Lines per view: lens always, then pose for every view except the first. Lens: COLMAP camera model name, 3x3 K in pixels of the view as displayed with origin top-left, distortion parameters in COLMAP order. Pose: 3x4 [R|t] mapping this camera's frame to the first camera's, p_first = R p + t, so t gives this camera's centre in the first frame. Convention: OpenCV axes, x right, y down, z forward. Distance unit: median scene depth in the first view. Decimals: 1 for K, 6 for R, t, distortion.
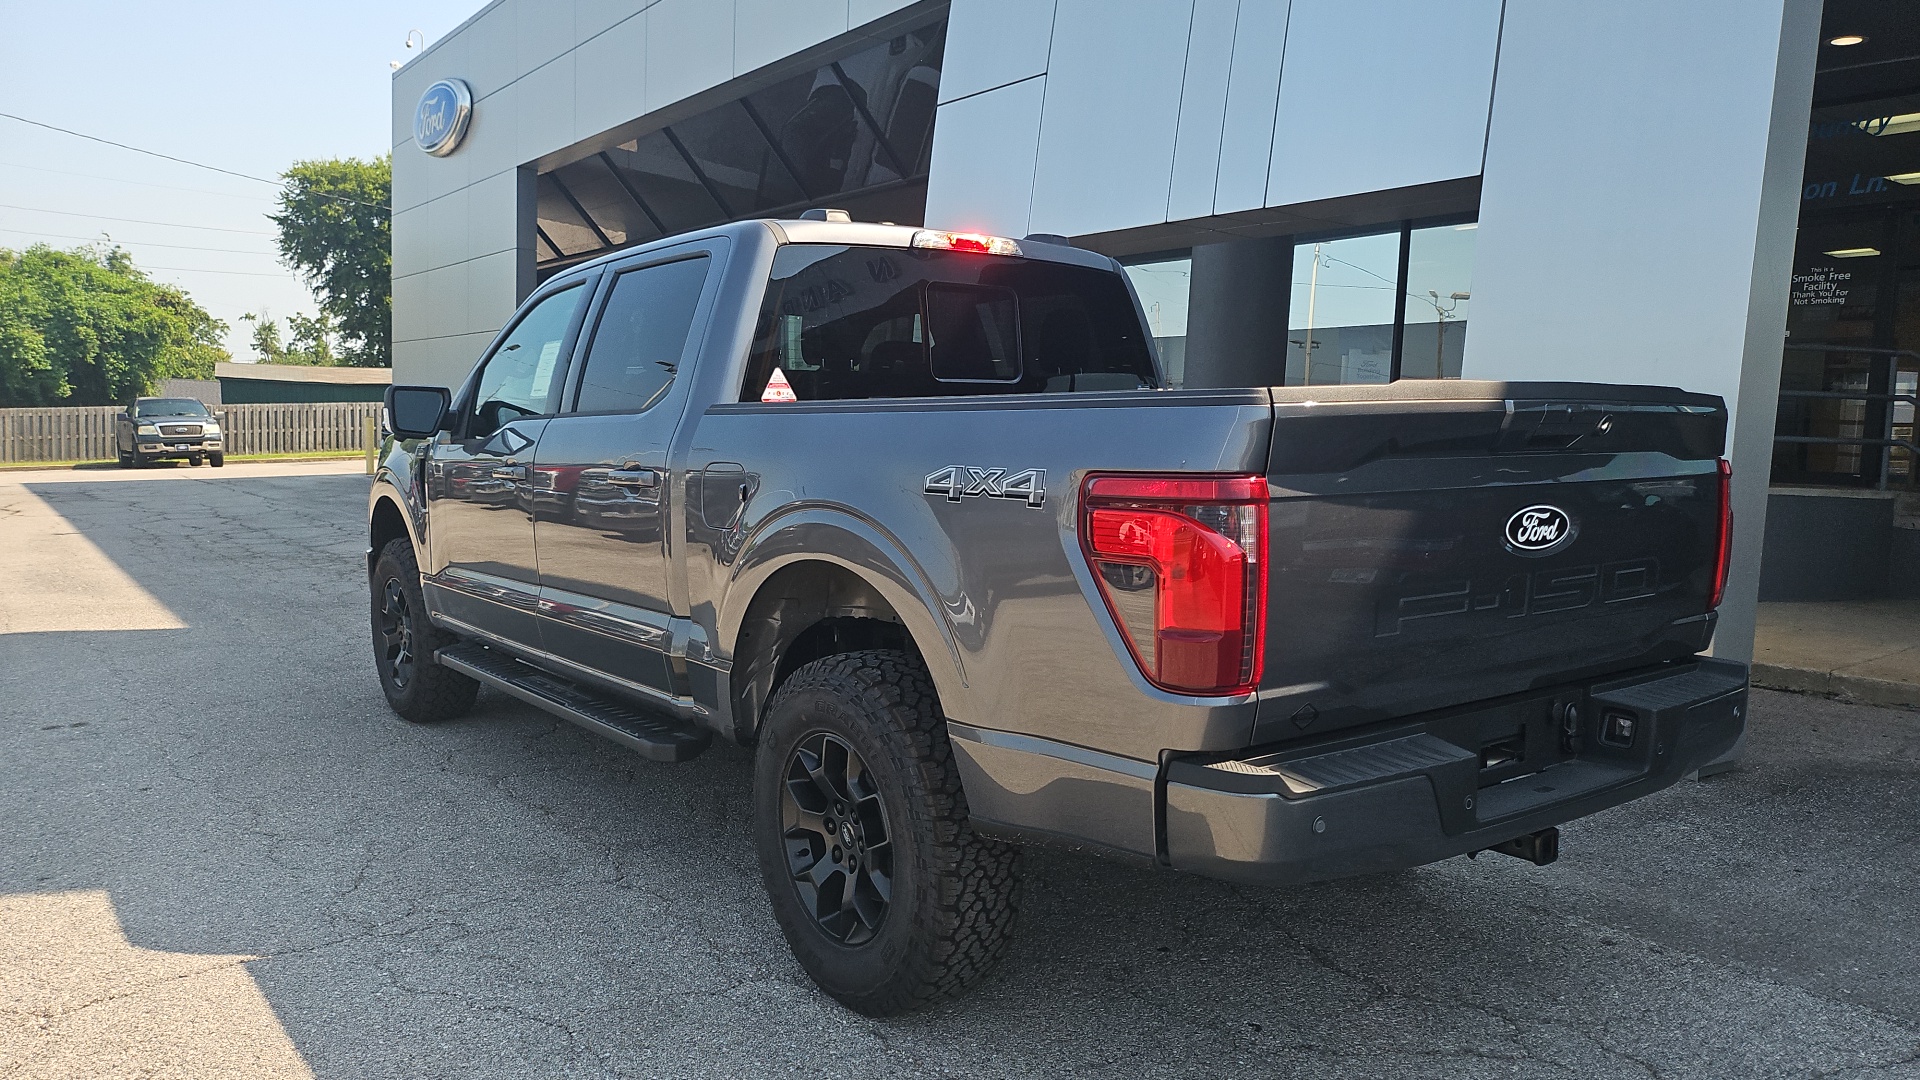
lens RADIAL K [[1366.1, 0, 965.0], [0, 1366.1, 552.6], [0, 0, 1]] dist [0.068999, -0.083135]
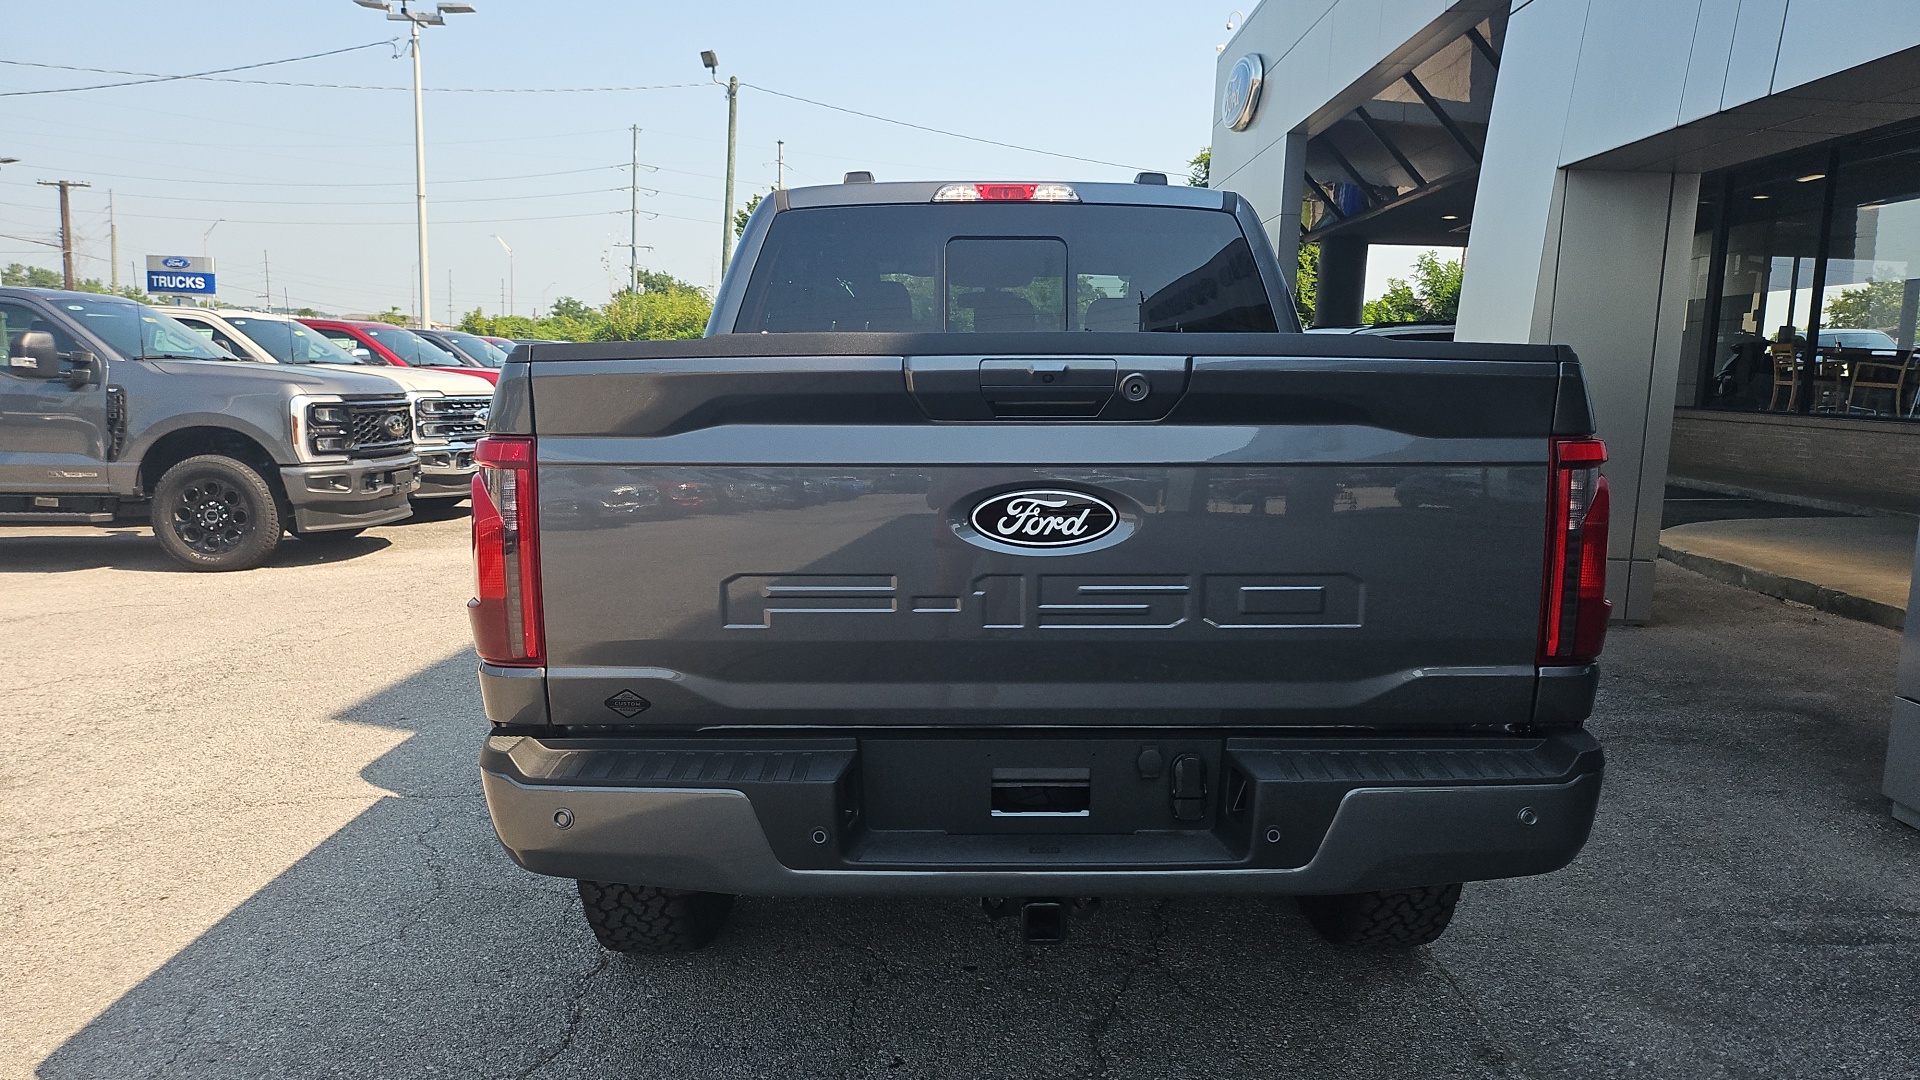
lens RADIAL K [[1366.1, 0, 965.0], [0, 1366.1, 552.6], [0, 0, 1]] dist [0.068999, -0.083135]
pose [[0.802029, 0.073566, -0.592737, 0.718965], [-0.058200, 0.997289, 0.045025, -0.026612], [0.594442, -0.001614, 0.804137, 0.297304]]
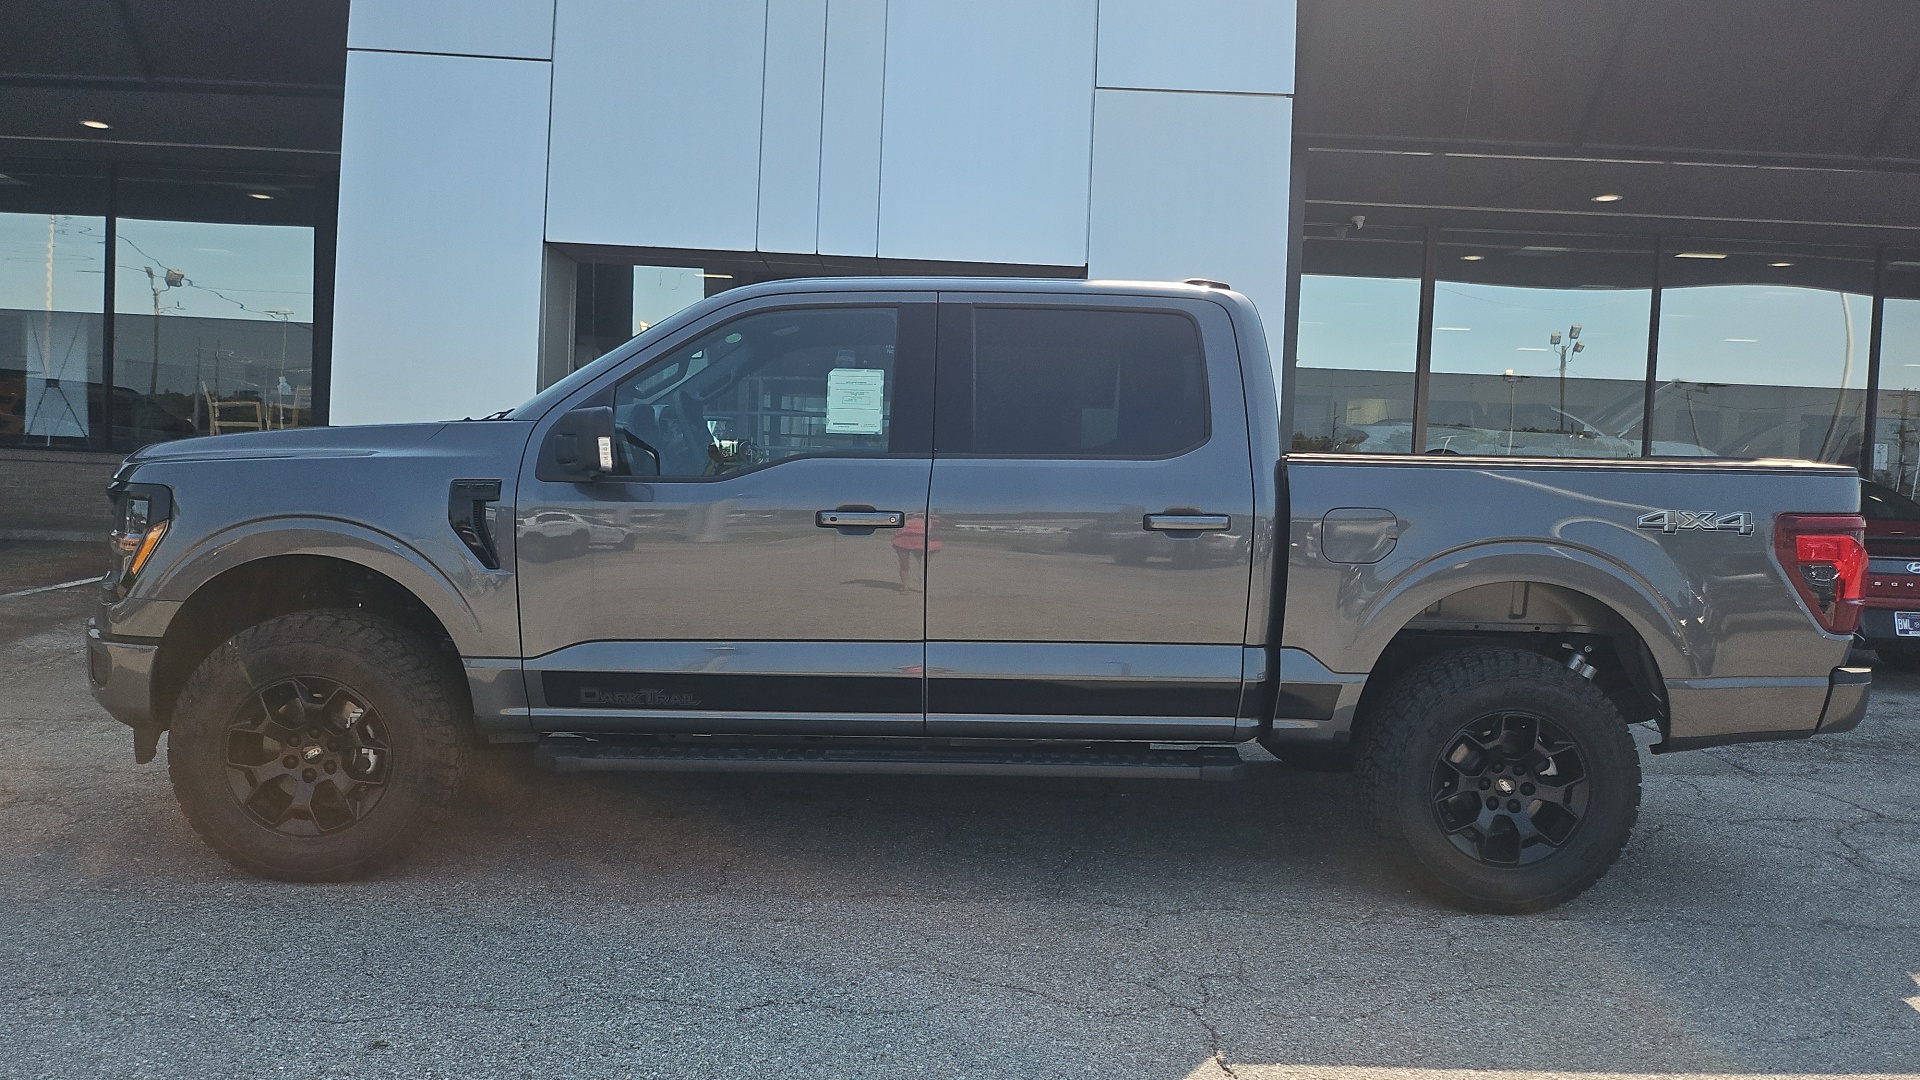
lens RADIAL K [[1362.8, 0, 948.4], [0, 1362.8, 537.9], [0, 0, 1]] dist [0.053835, -0.059479]
pose [[0.566121, -0.043714, 0.823163, -1.452982], [0.046441, 0.998698, 0.021096, -0.086094], [-0.823013, 0.026286, 0.567414, 0.669446]]
